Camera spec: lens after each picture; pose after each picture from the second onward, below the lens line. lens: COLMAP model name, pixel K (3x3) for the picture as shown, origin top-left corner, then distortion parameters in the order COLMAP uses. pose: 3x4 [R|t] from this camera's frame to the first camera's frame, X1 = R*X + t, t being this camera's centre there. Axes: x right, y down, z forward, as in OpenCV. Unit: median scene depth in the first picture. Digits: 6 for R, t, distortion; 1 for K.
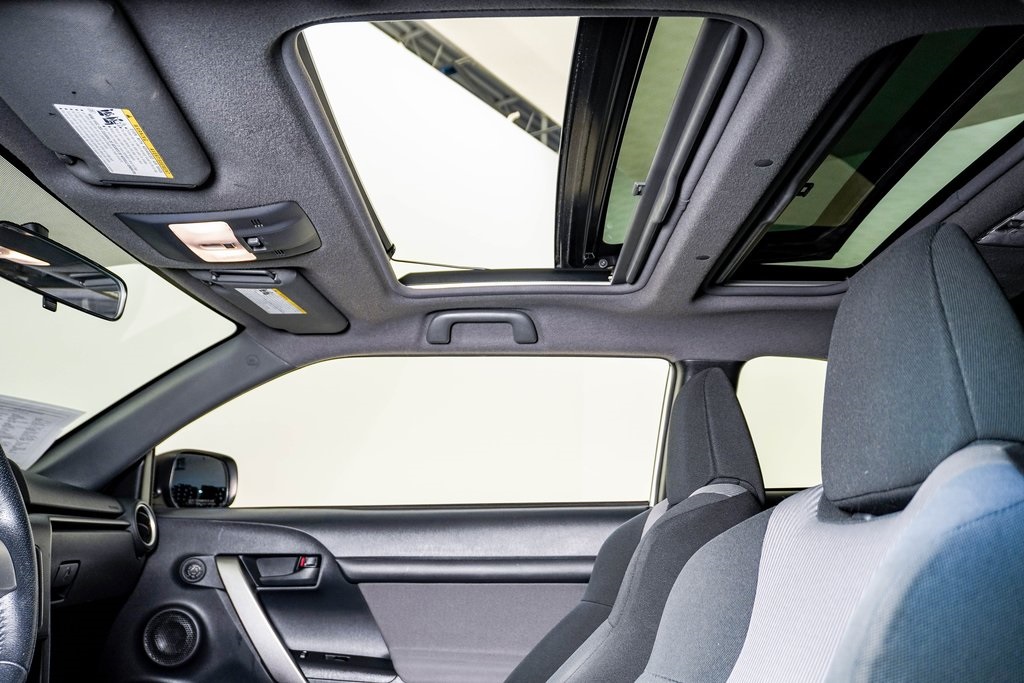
lens RADIAL K [[848.1, 0, 512.0], [0, 848.1, 341.5], [0, 0, 1]] dist [-0.011741, -0.003772]
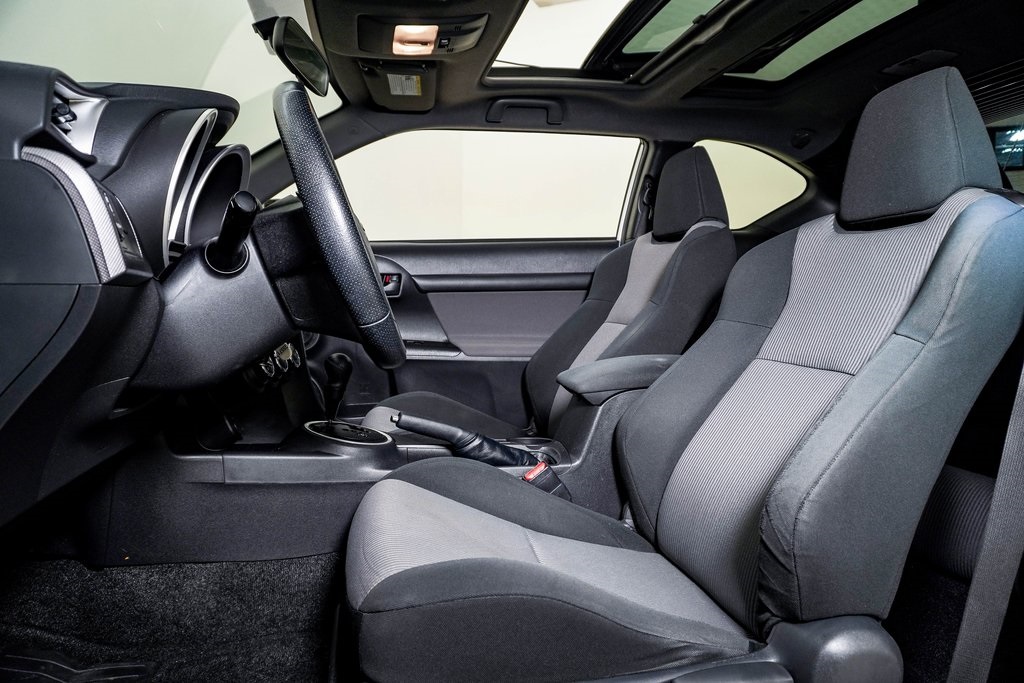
lens RADIAL K [[676.8, 0, 514.1], [0, 676.8, 322.0], [0, 0, 1]] dist [-0.020221, 0.001372]
pose [[0.976624, -0.024304, 0.213577, -0.291316], [-0.036895, 0.959889, 0.277941, 0.008094], [-0.211765, -0.279323, 0.936554, -0.125002]]
